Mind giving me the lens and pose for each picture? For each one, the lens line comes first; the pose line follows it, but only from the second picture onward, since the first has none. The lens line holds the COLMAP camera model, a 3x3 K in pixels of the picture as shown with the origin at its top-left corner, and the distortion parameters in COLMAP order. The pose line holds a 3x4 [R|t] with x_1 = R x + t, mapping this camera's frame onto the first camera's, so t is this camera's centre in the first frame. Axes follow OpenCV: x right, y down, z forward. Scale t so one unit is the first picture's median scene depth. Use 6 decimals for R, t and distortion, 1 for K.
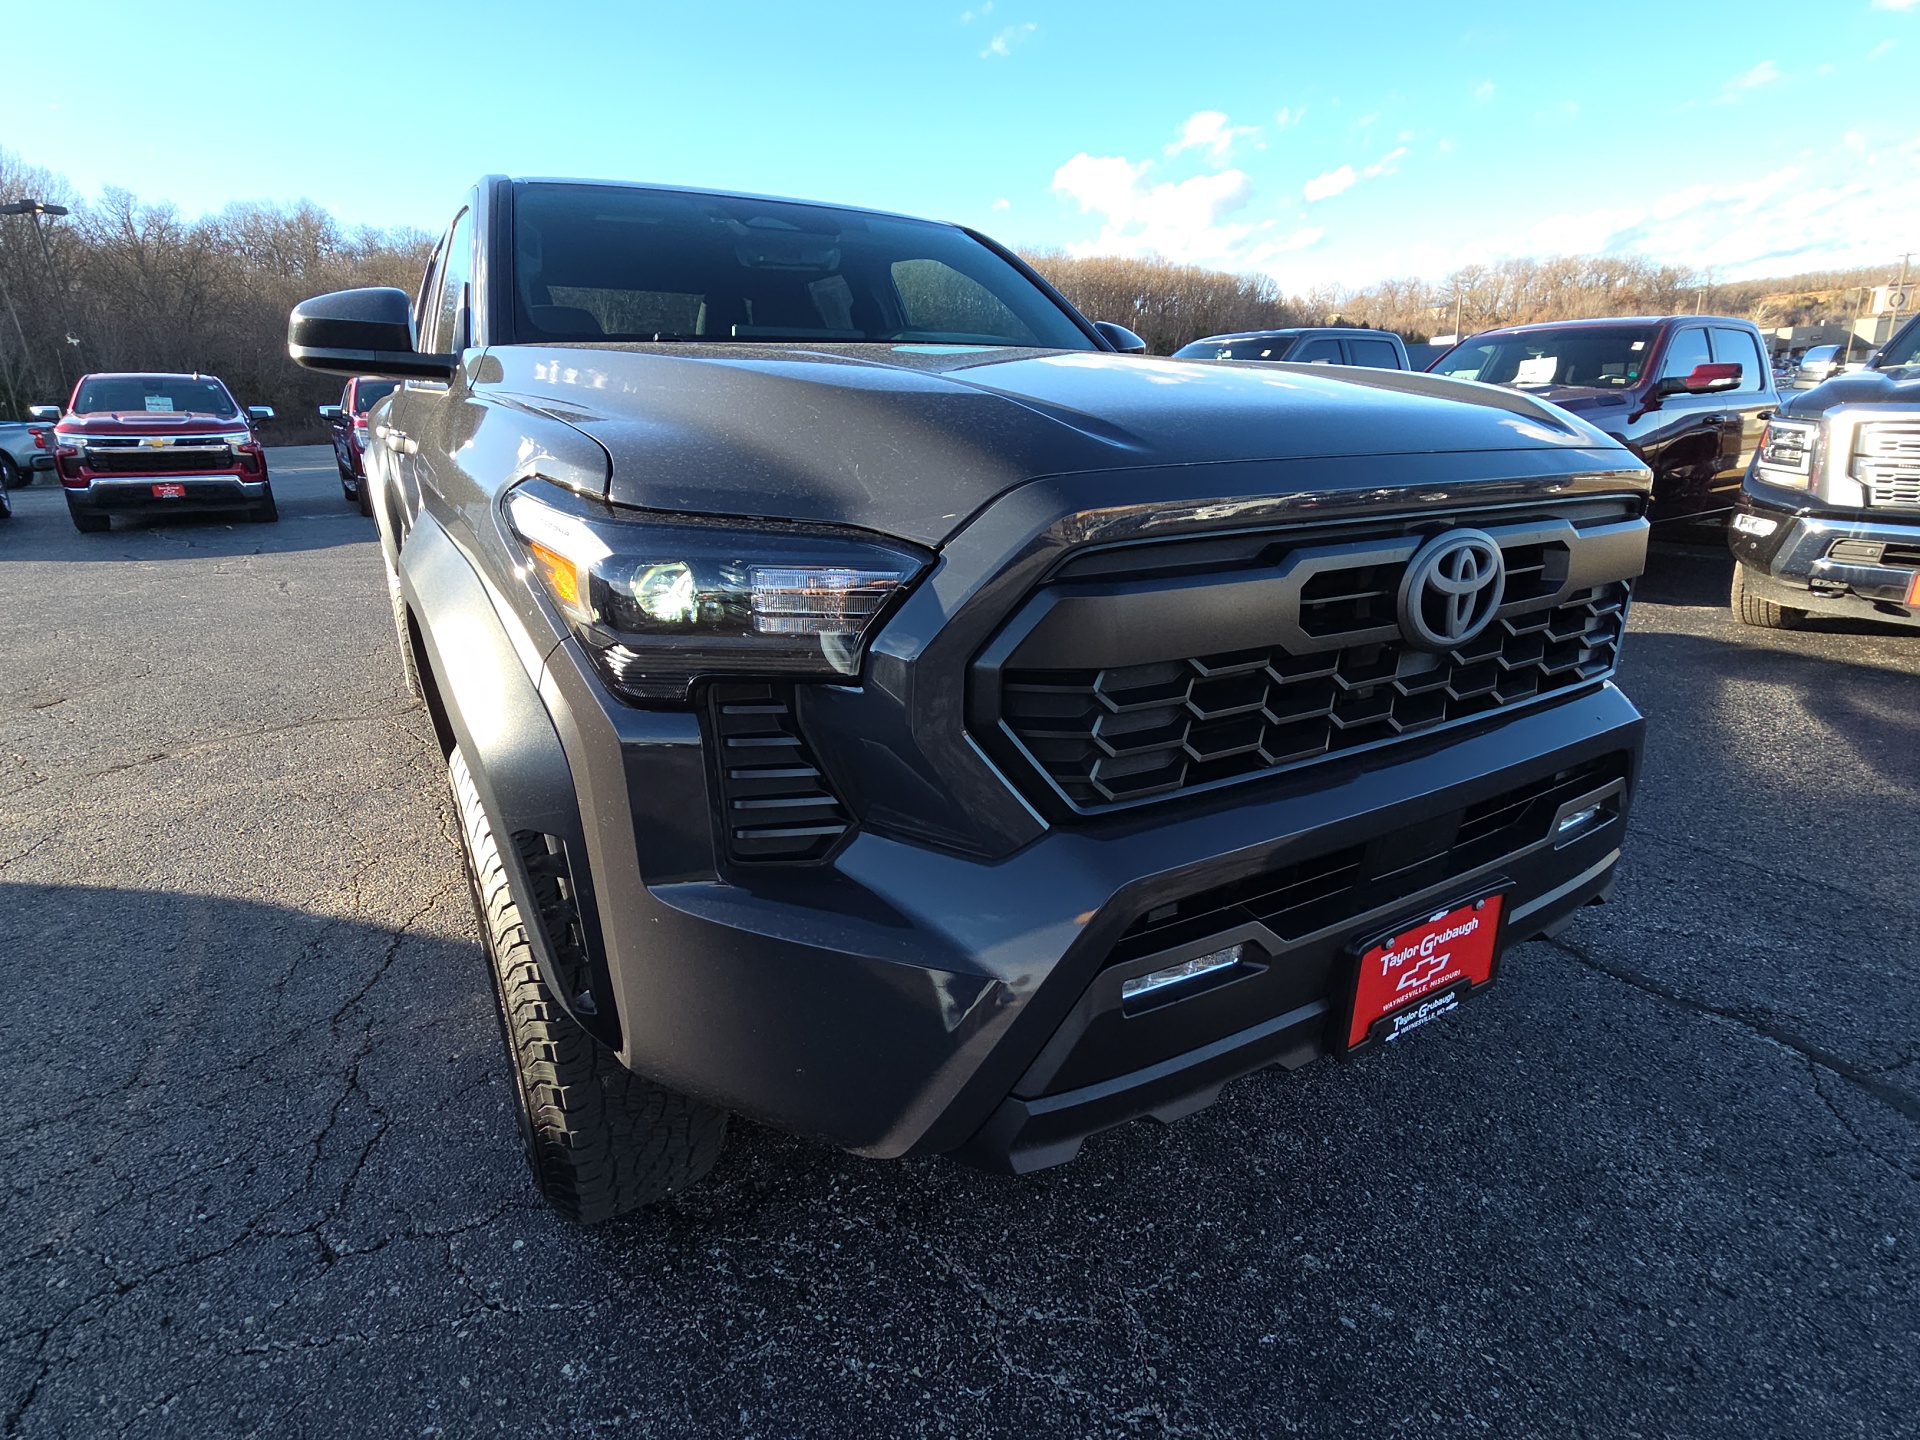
lens RADIAL K [[958.4, 0, 949.5], [0, 958.4, 738.8], [0, 0, 1]] dist [0.008670, -0.003762]
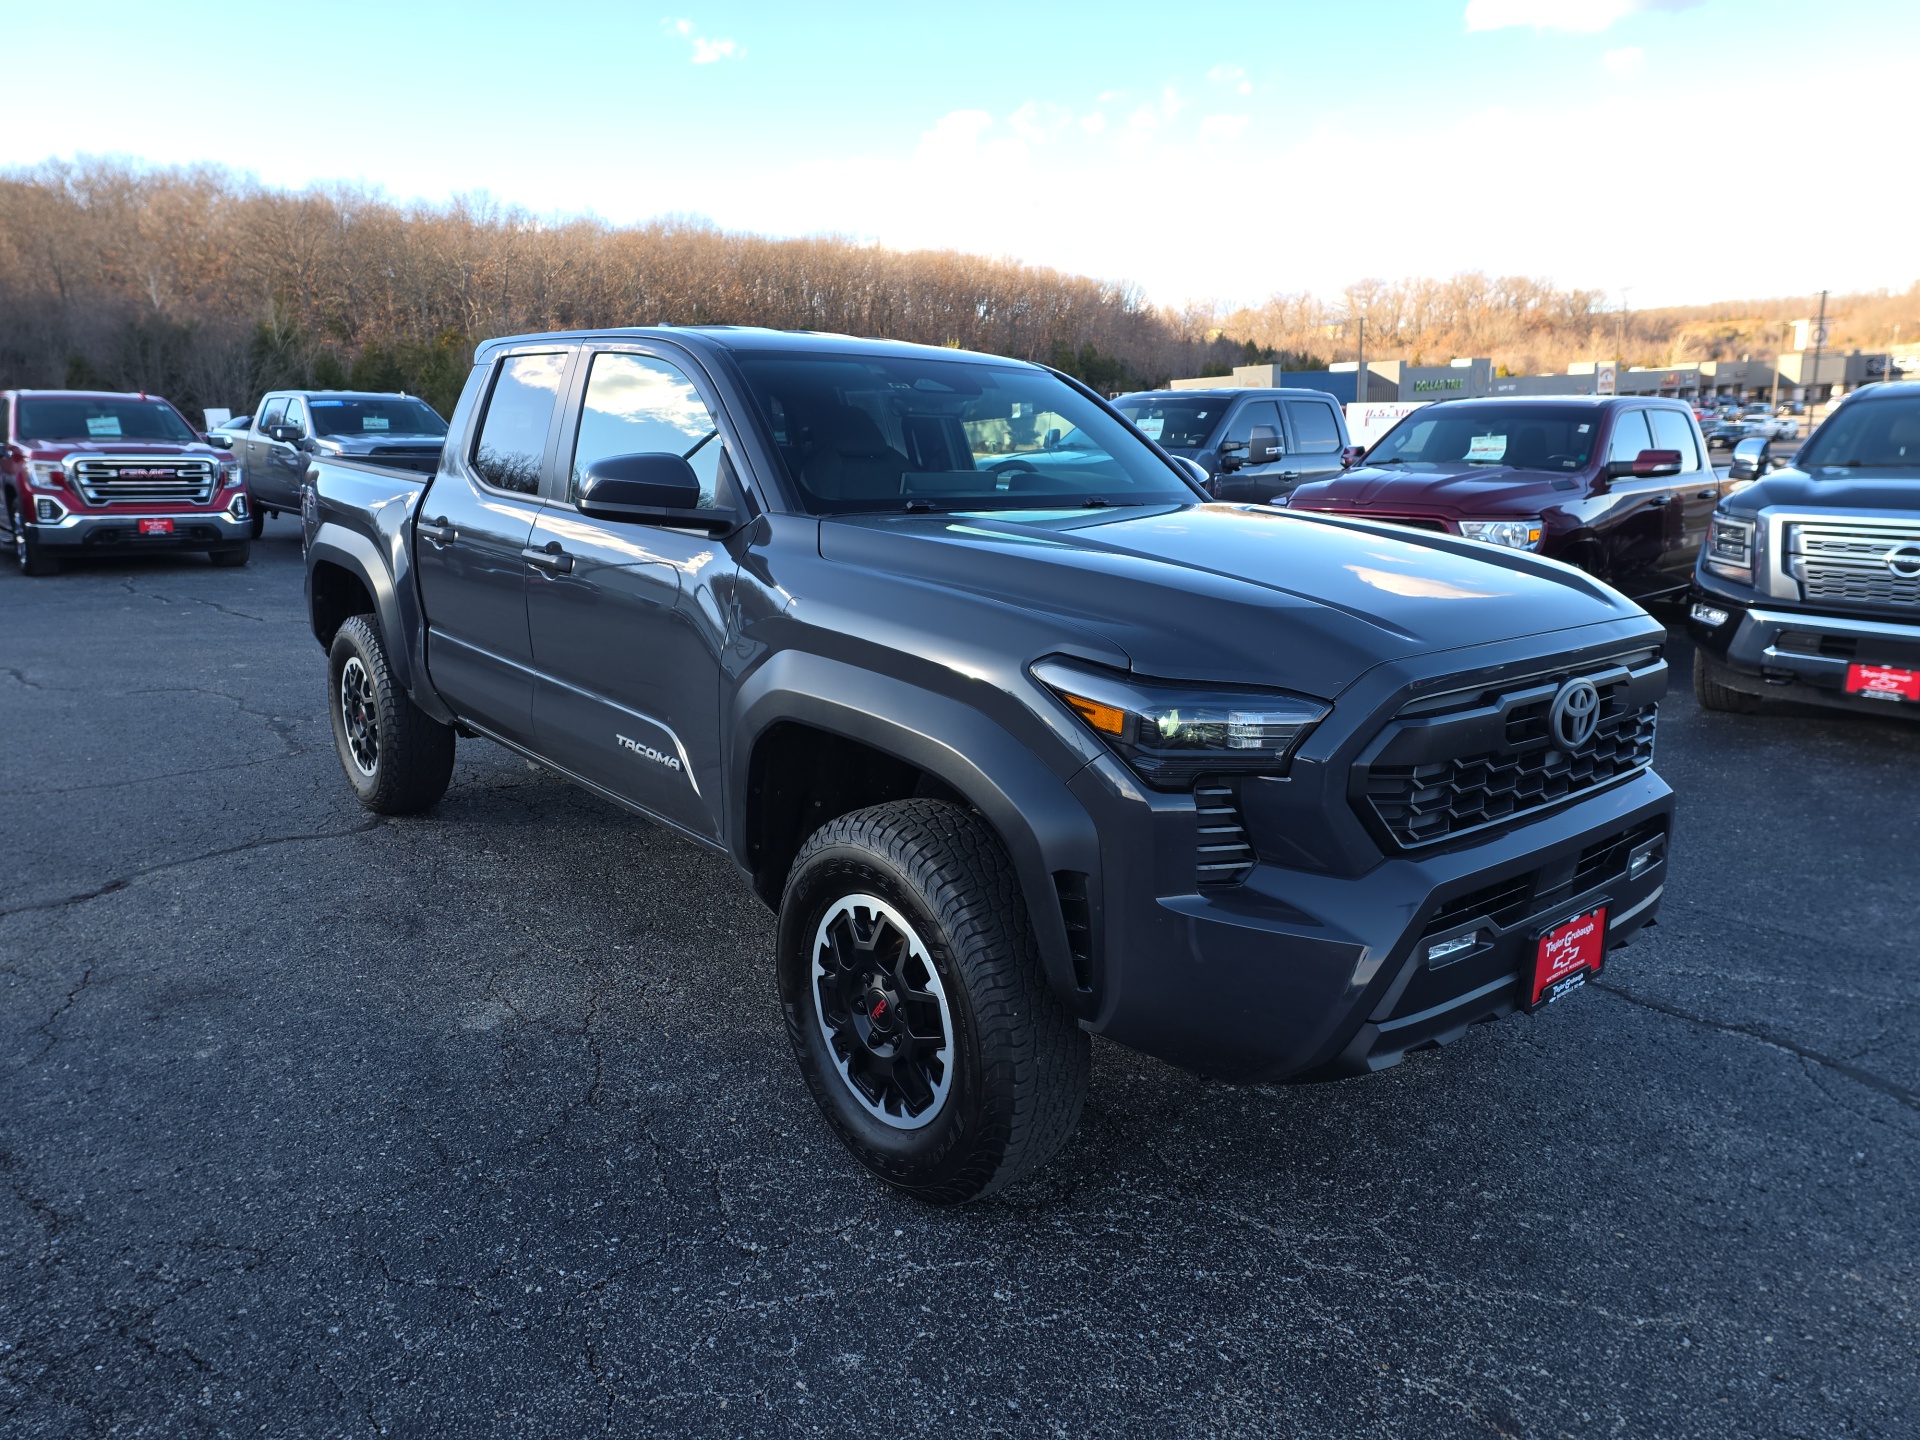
lens RADIAL K [[1281.1, 0, 957.4], [0, 1281.1, 728.5], [0, 0, 1]] dist [0.053978, -0.037566]
pose [[0.985392, -0.013427, 0.169772, -0.696862], [0.030706, 0.994557, -0.099569, 0.046529], [-0.167511, 0.103327, 0.980440, -0.777887]]
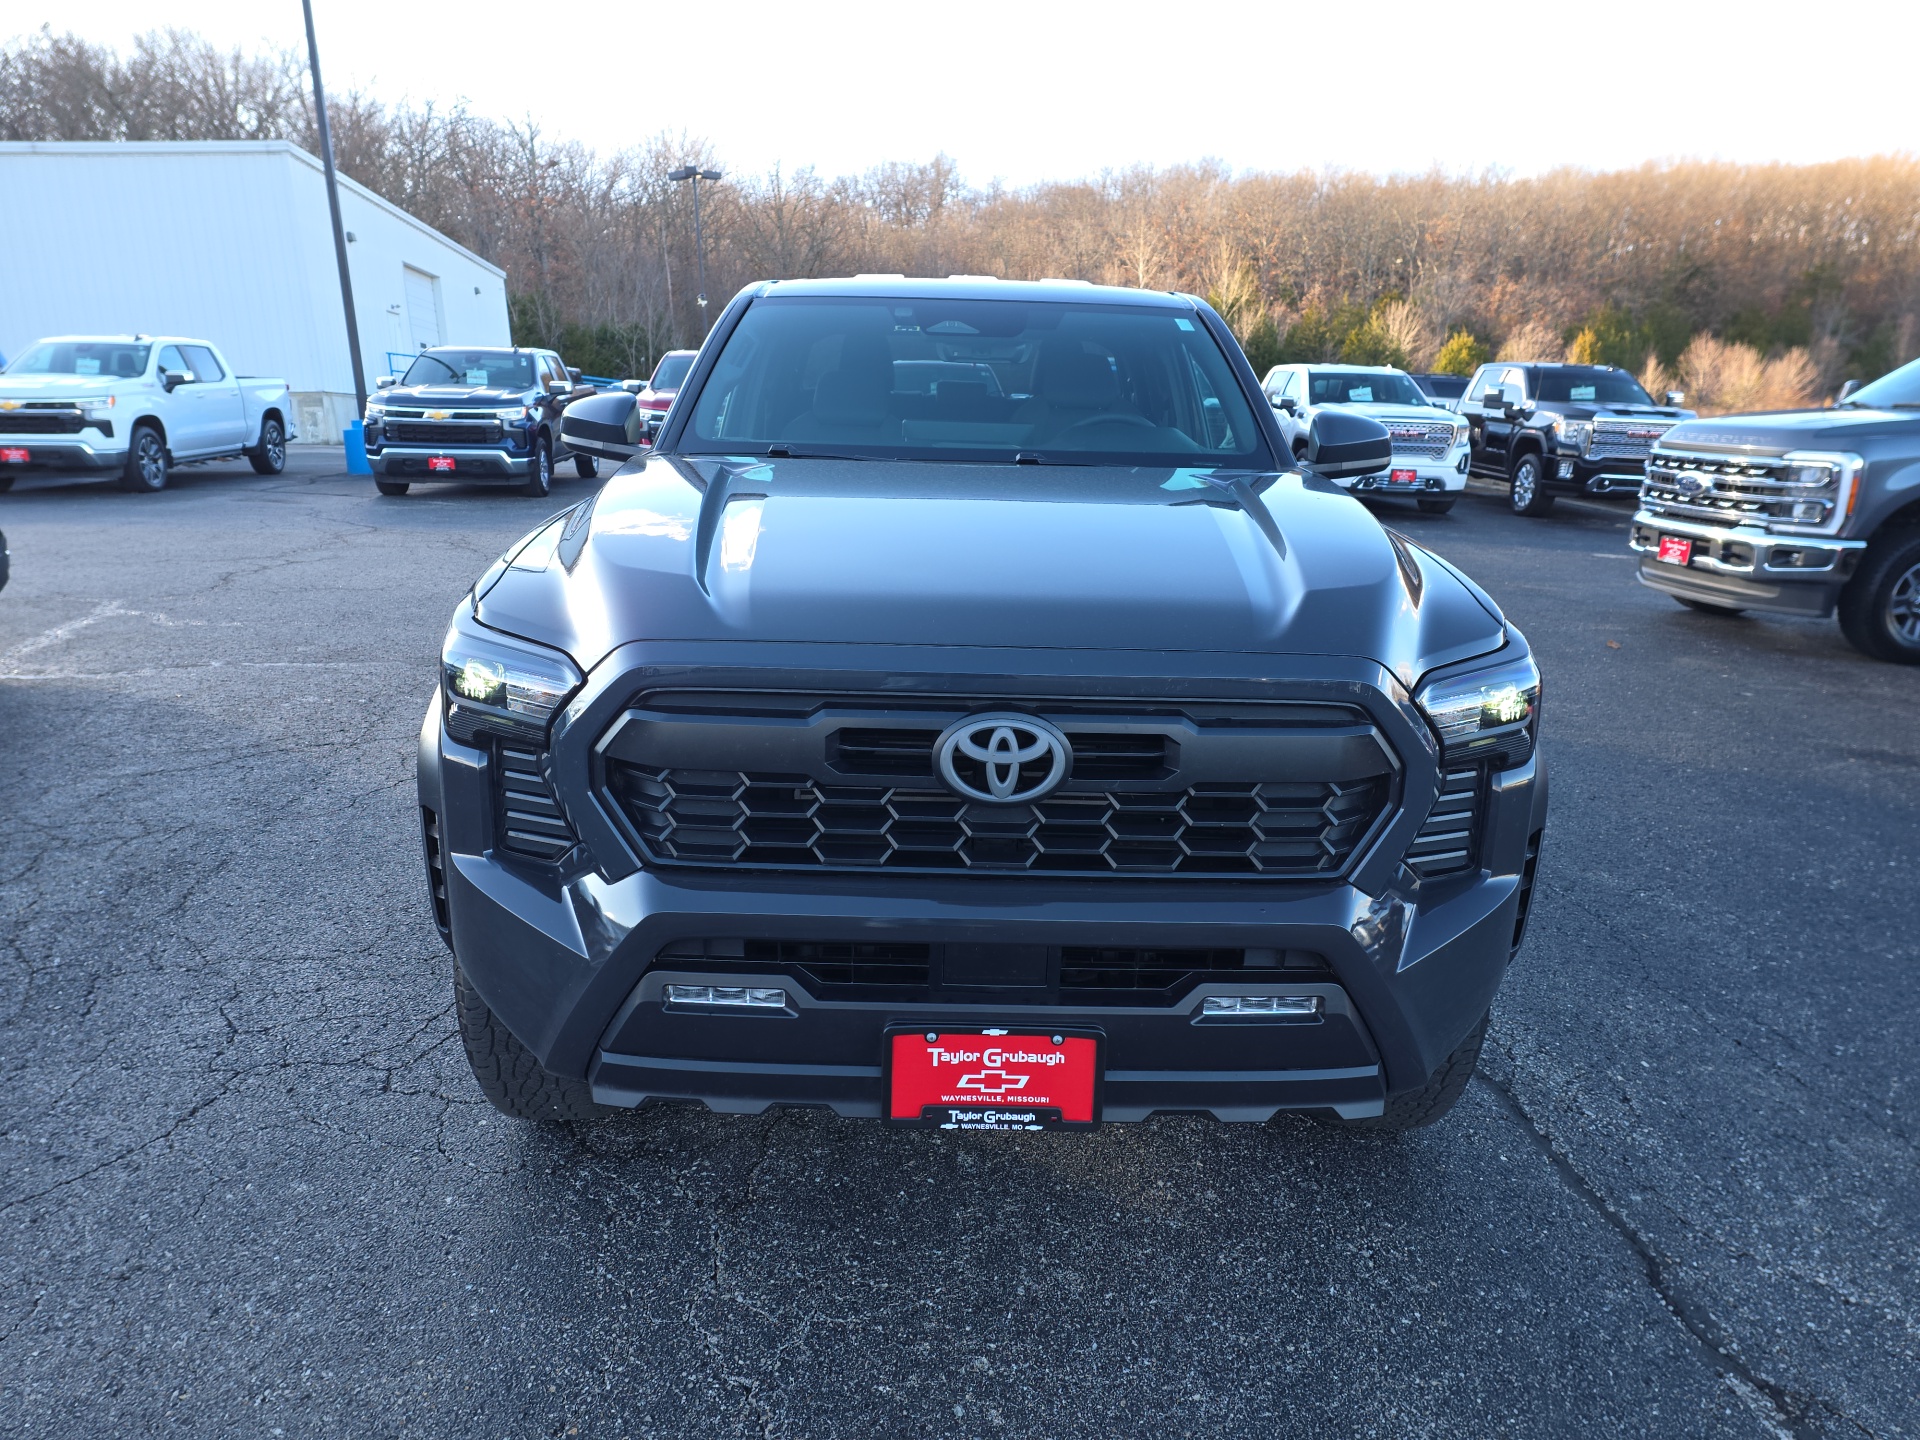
lens RADIAL K [[1281.1, 0, 954.4], [0, 1281.1, 715.4], [0, 0, 1]] dist [0.053978, -0.037566]
pose [[0.862570, 0.157245, -0.480882, 0.962490], [-0.192417, 0.981011, -0.024359, -0.121584], [0.467920, 0.113541, 0.876447, -0.361971]]
